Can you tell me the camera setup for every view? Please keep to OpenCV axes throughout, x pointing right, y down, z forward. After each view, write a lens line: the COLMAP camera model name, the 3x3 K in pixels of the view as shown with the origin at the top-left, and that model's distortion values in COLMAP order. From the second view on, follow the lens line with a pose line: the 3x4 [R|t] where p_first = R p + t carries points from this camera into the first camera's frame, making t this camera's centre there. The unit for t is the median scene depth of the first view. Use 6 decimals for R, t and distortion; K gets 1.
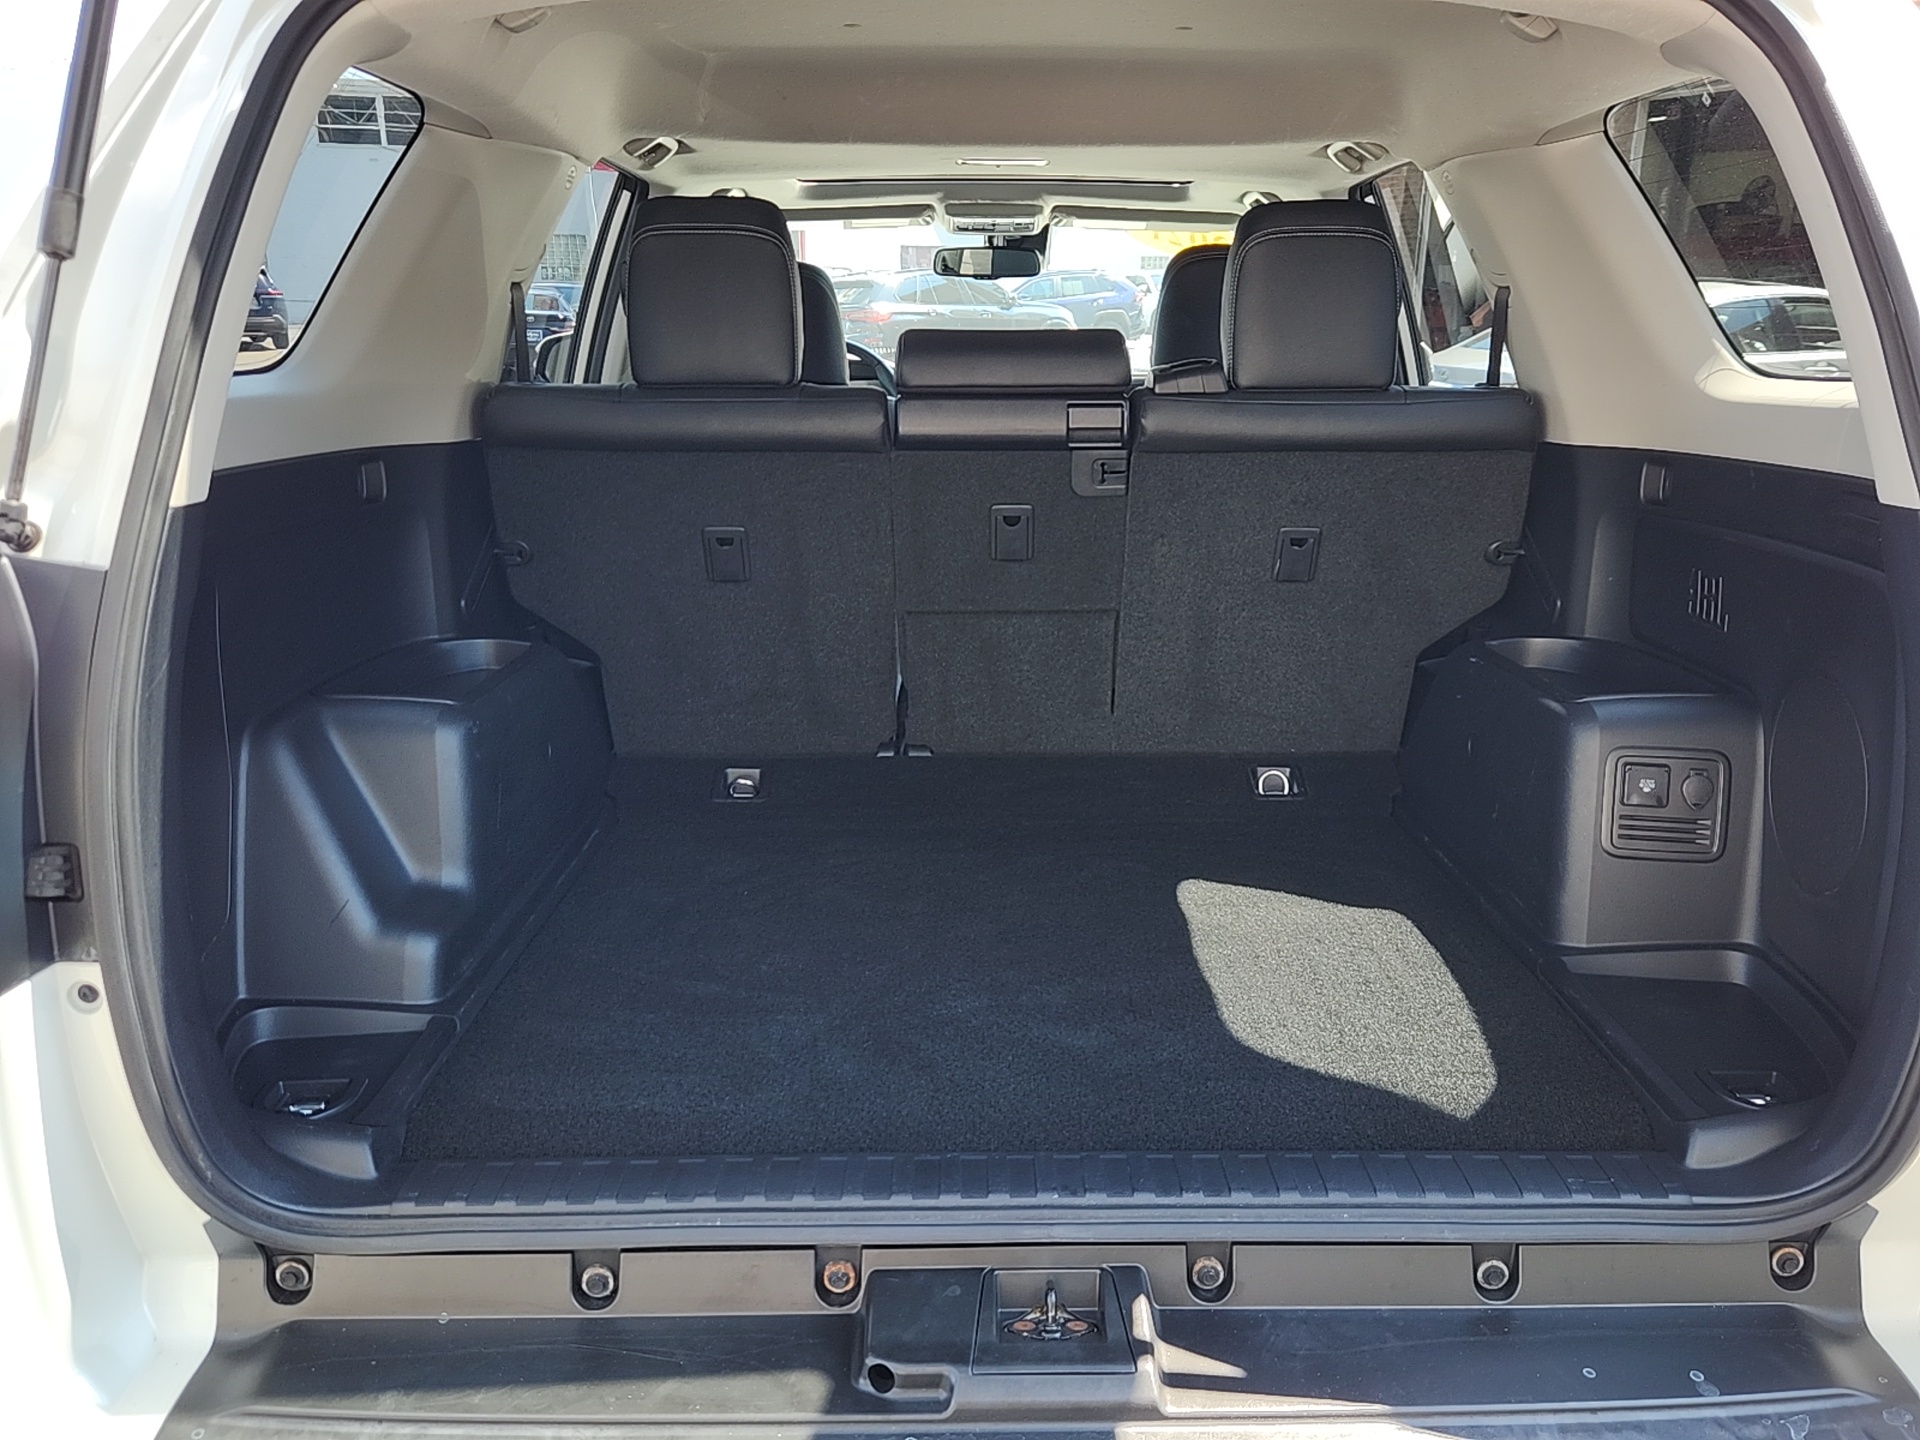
lens RADIAL K [[1623.1, 0, 1039.9], [0, 1623.1, 724.3], [0, 0, 1]] dist [0.077204, -0.084723]
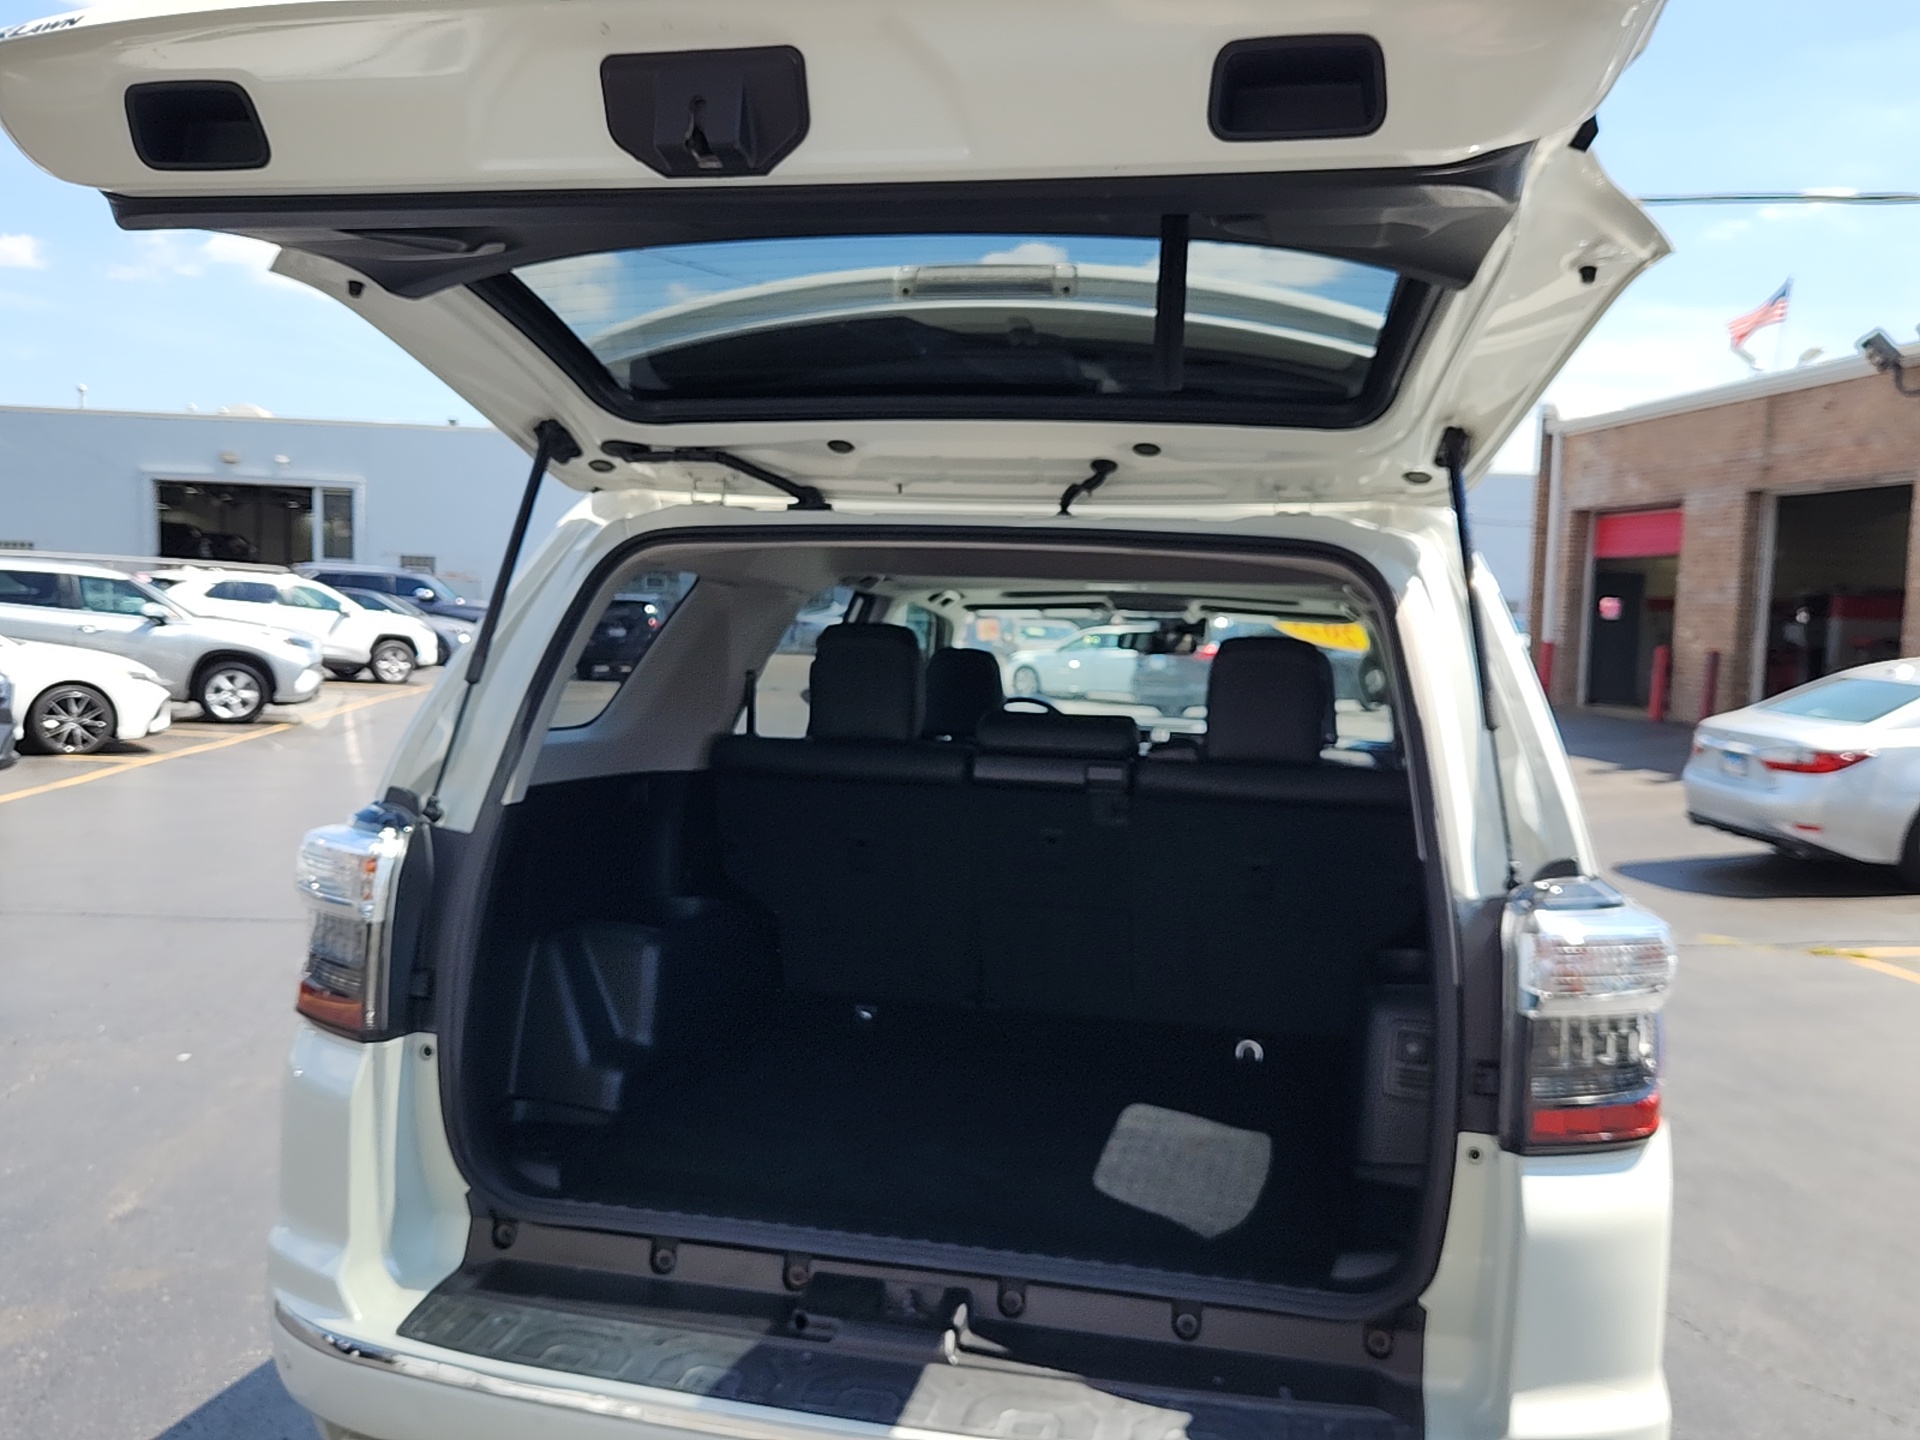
lens RADIAL K [[1574.2, 0, 963.6], [0, 1574.2, 725.8], [0, 0, 1]] dist [0.097929, -0.176419]
pose [[0.970892, 0.043630, -0.235511, 0.405576], [-0.089378, 0.978240, -0.187237, 0.075709], [0.222217, 0.202837, 0.953665, -0.639782]]
